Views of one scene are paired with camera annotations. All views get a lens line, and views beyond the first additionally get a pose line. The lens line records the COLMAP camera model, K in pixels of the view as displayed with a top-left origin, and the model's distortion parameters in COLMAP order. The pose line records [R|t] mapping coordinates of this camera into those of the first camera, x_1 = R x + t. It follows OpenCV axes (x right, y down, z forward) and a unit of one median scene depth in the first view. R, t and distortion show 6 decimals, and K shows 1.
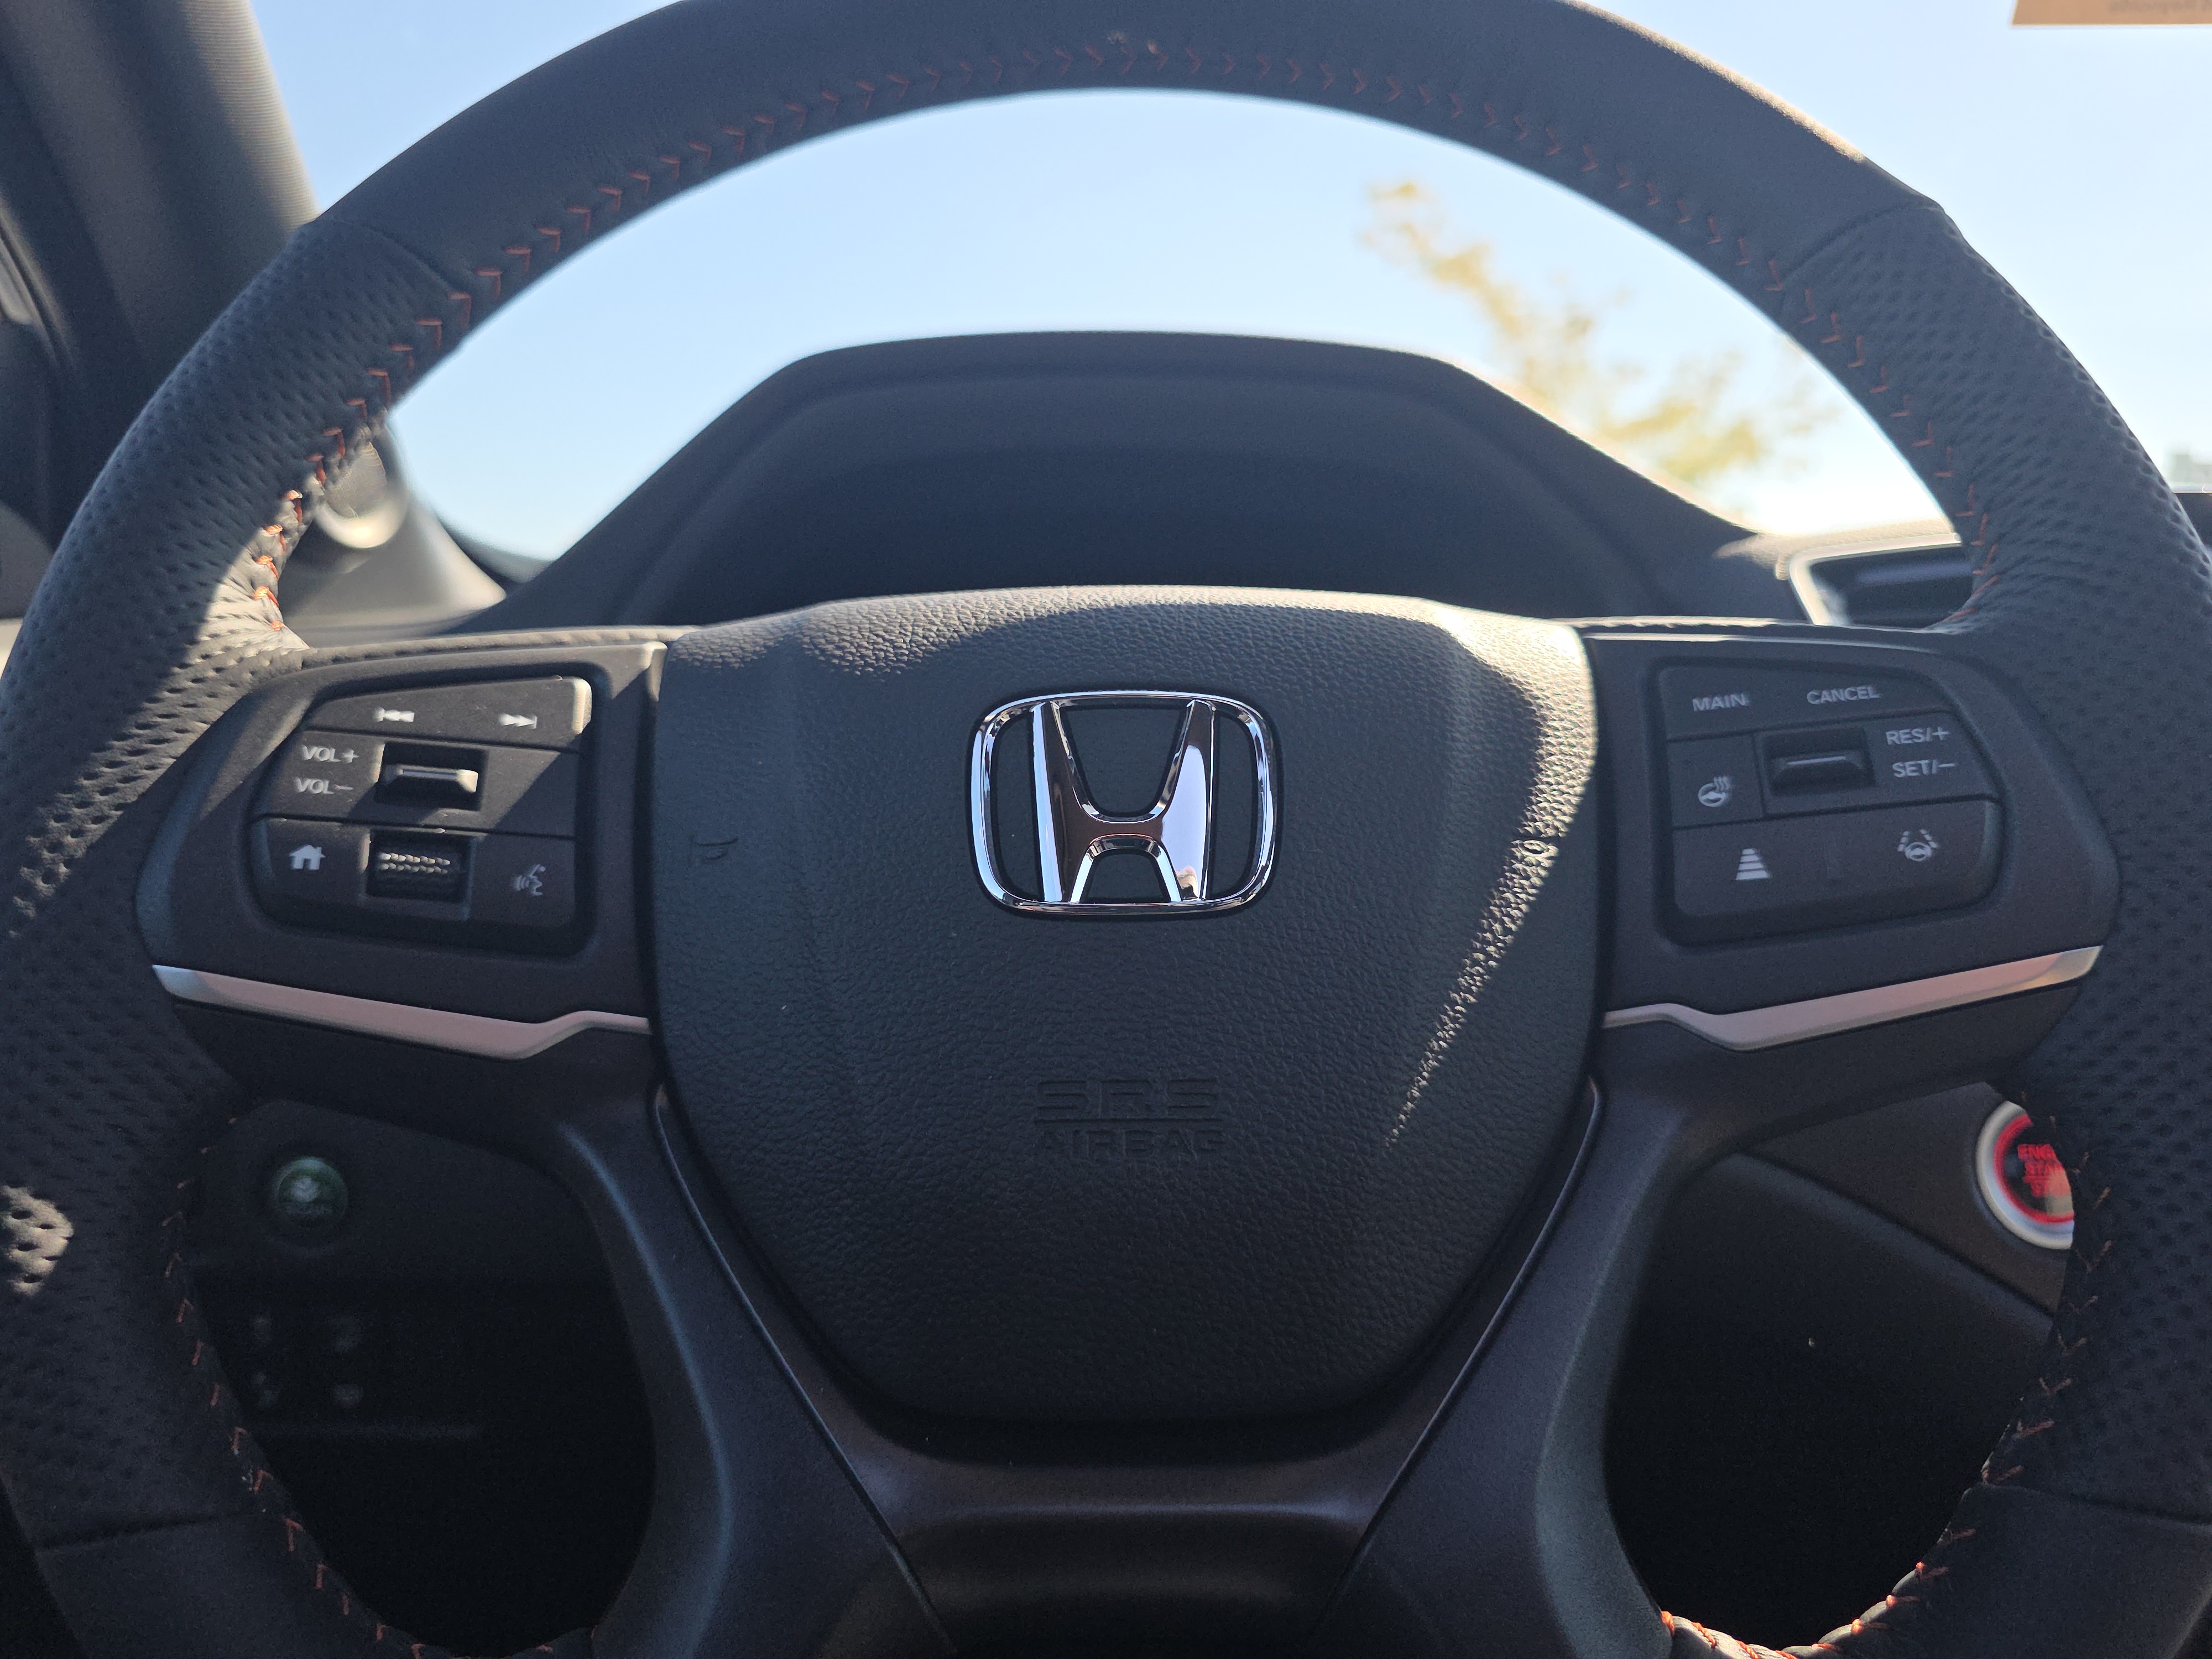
lens RADIAL K [[1505.6, 0, 1112.3], [0, 1505.6, 857.8], [0, 0, 1]] dist [-0.005991, -0.002390]
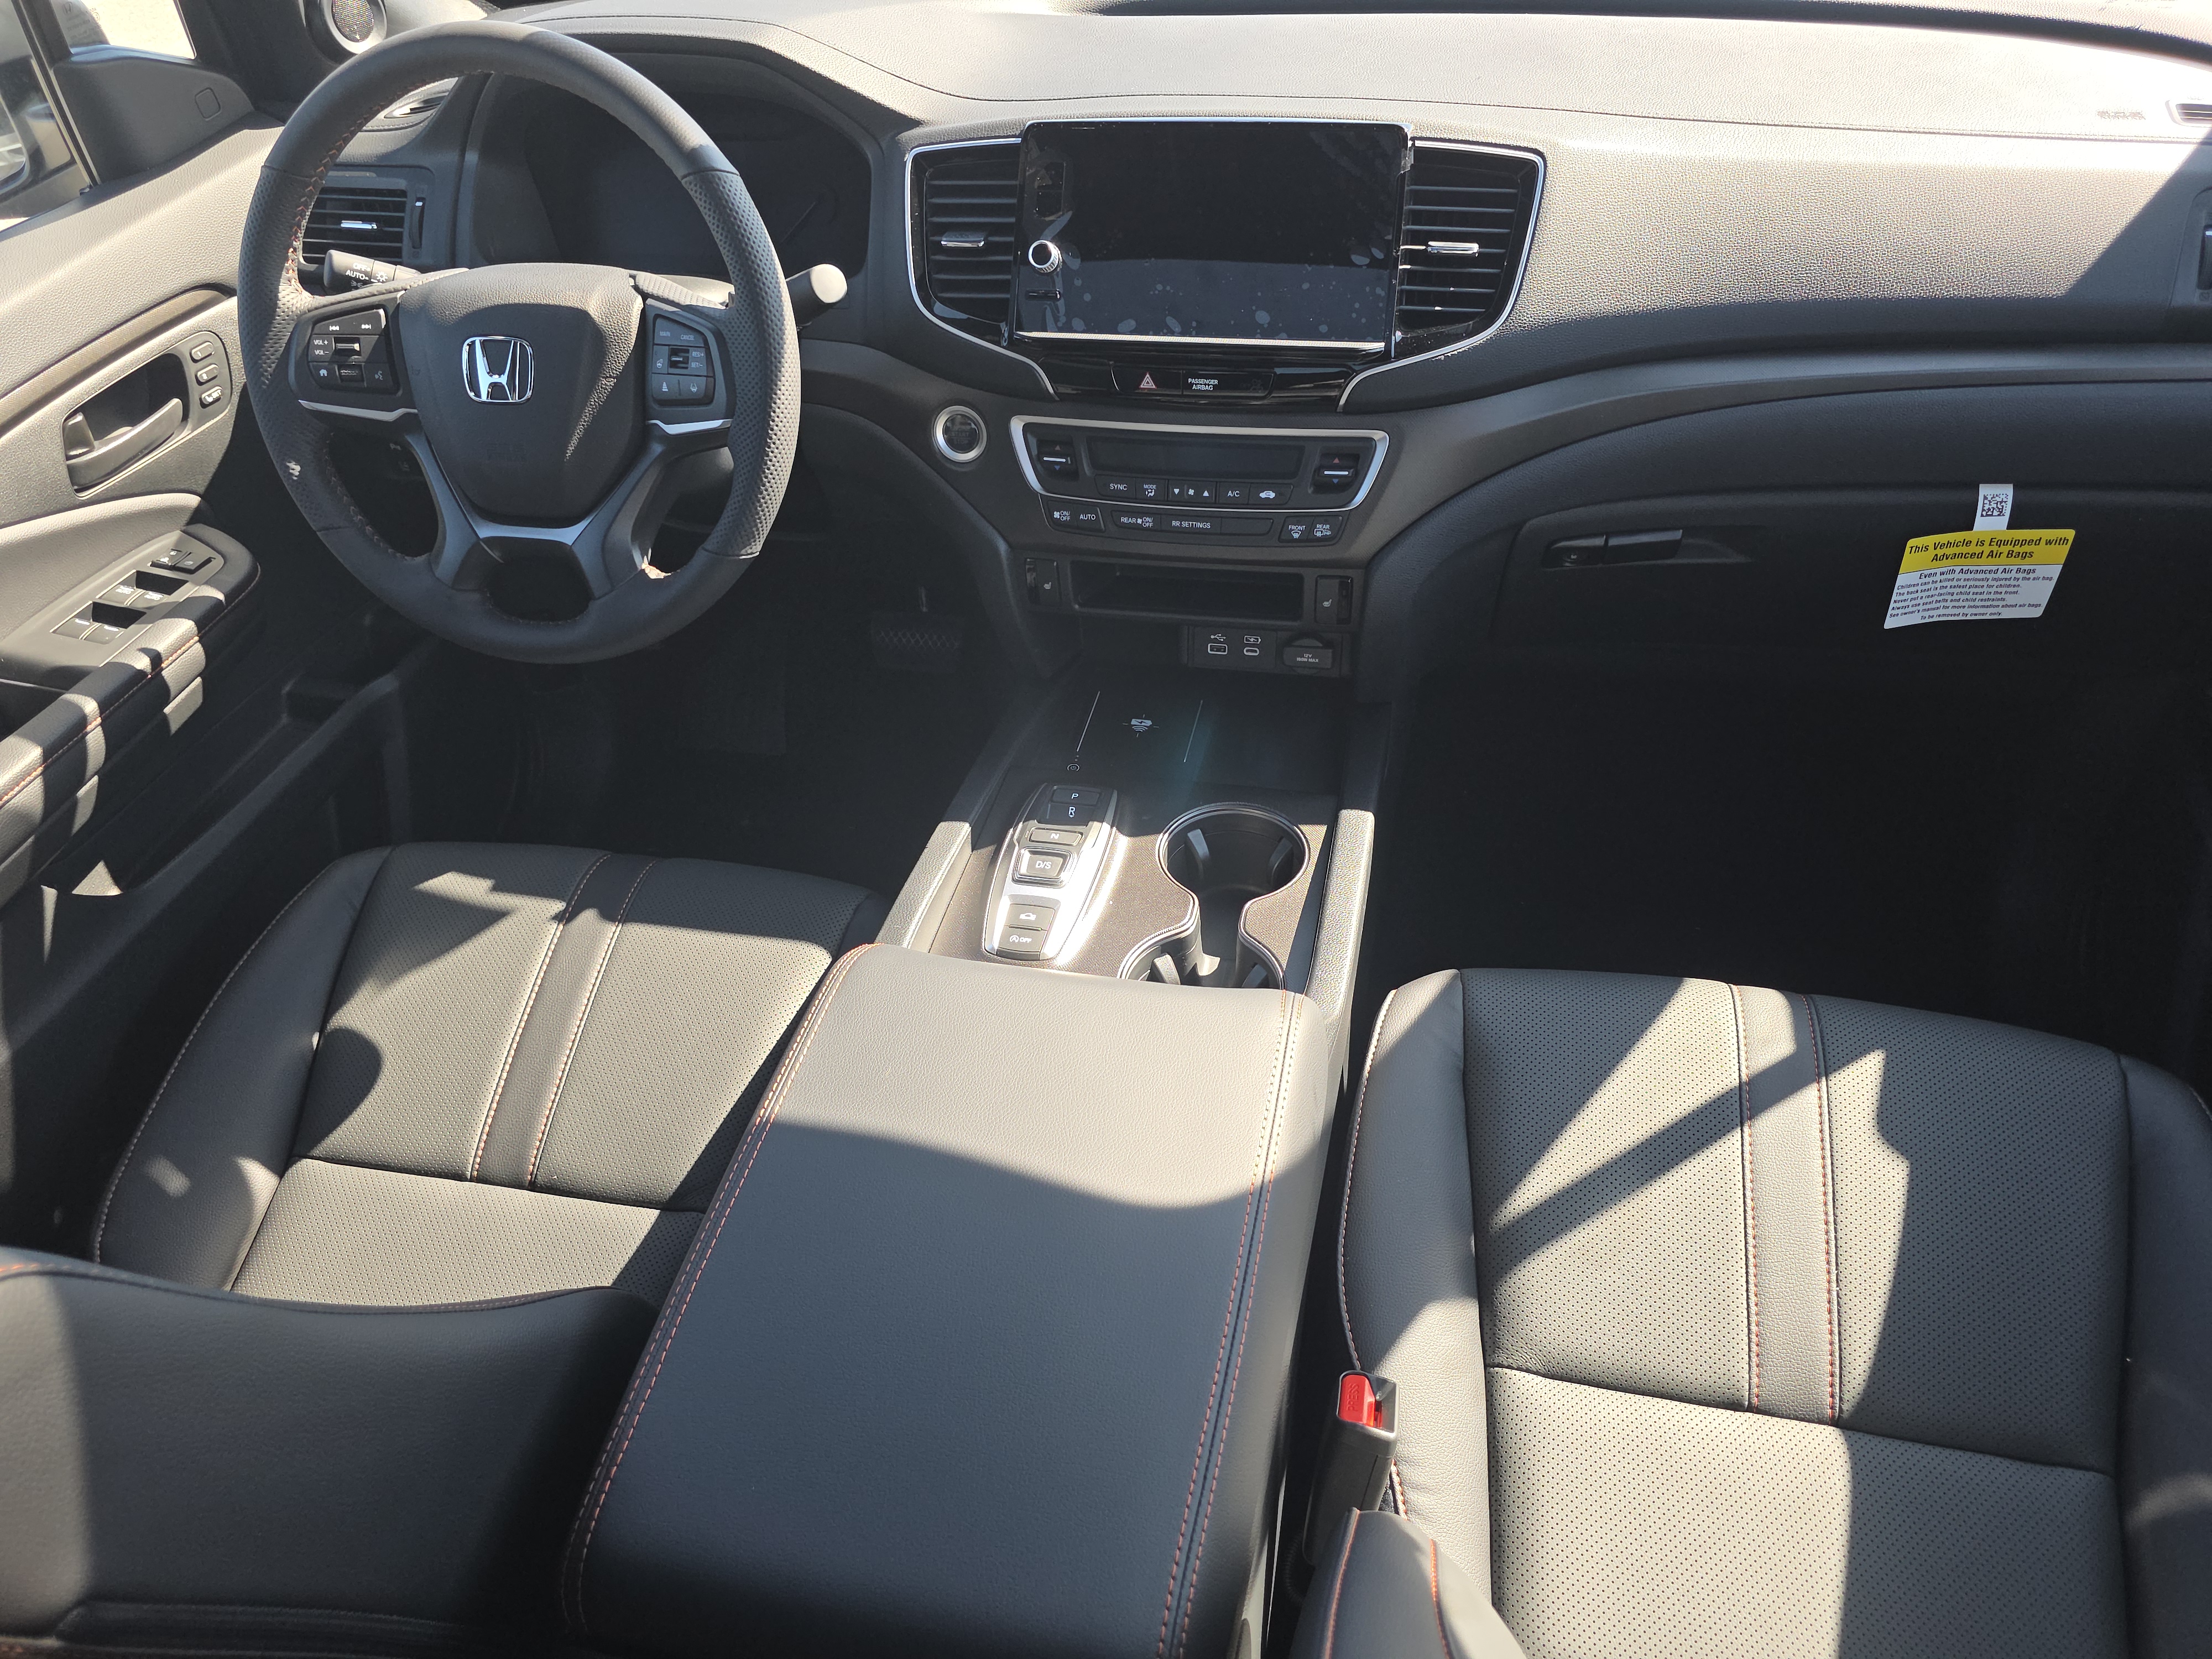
lens RADIAL K [[1500.4, 0, 1191.2], [0, 1500.4, 829.4], [0, 0, 1]] dist [0.071429, -0.041778]
pose [[0.972307, 0.096964, -0.212644, 2.584596], [0.047919, 0.807825, 0.587471, -1.253116], [0.228742, -0.581392, 0.780808, -2.263089]]
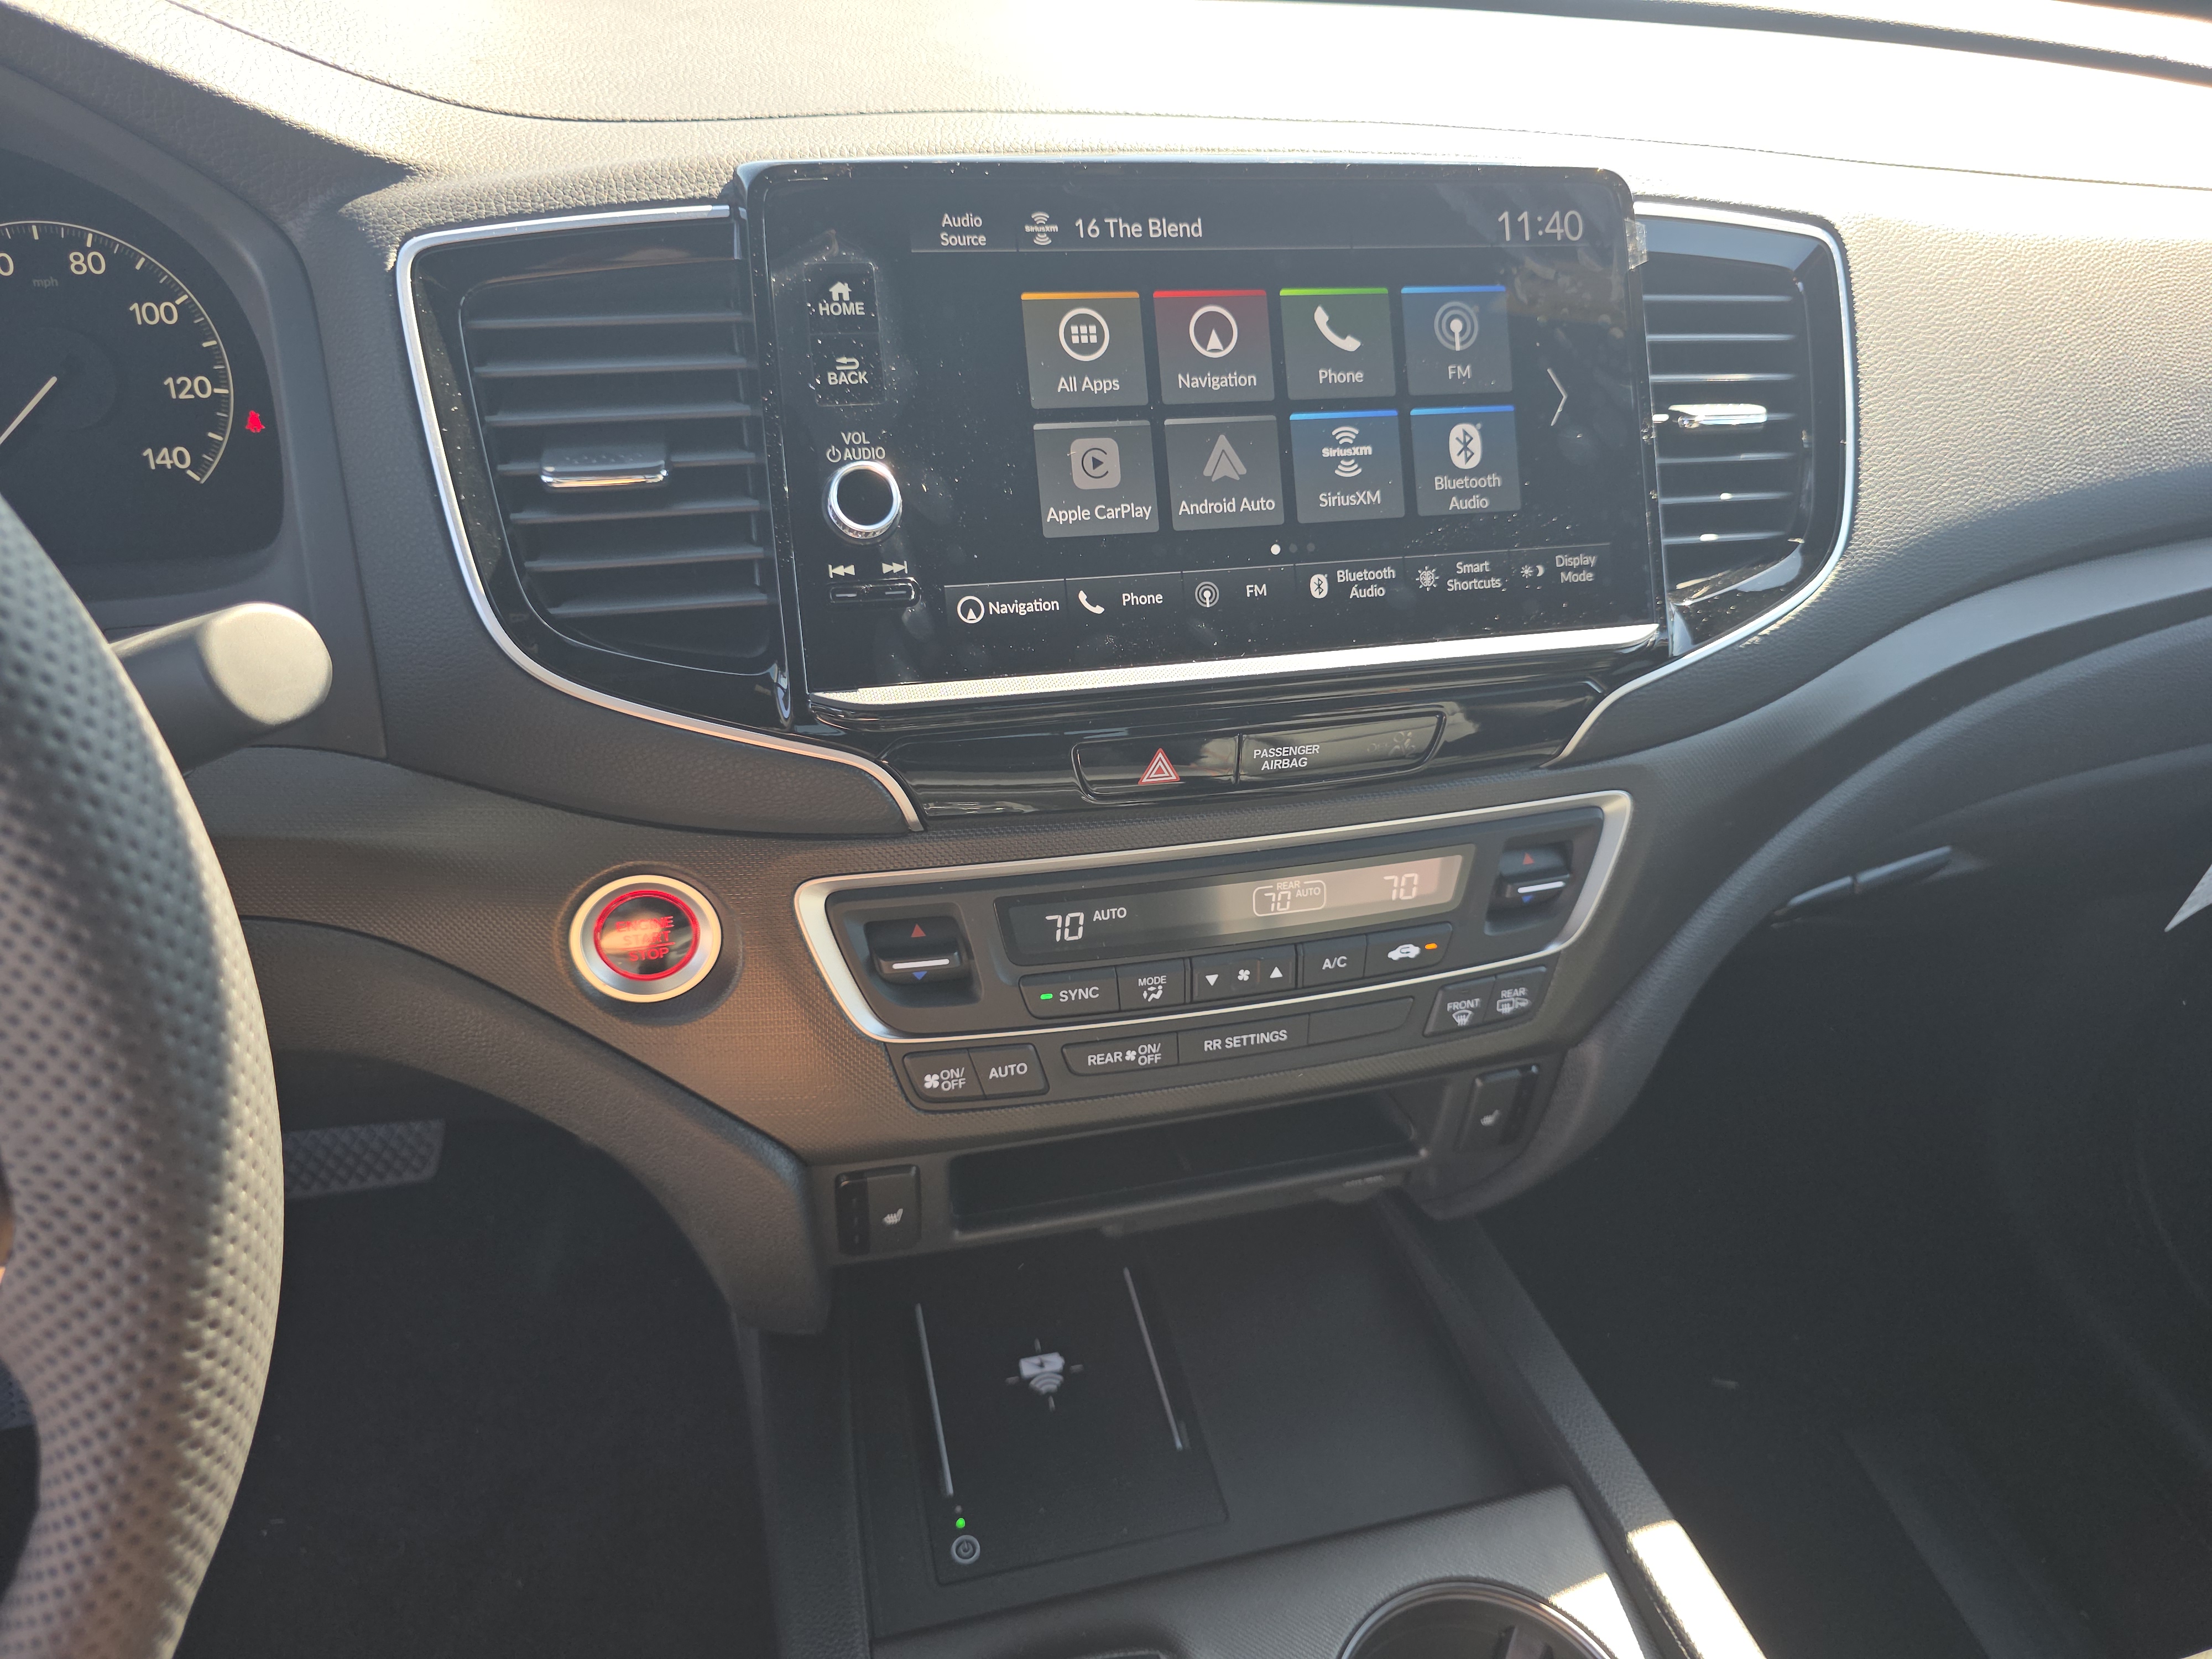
lens RADIAL K [[1449.5, 0, 1106.0], [0, 1449.5, 829.5], [0, 0, 1]] dist [0.033928, -0.034260]
pose [[0.971301, -0.100801, 0.215440, 1.116647], [-0.039025, 0.825951, 0.562390, -0.718788], [-0.234632, -0.554657, 0.798313, 0.183011]]
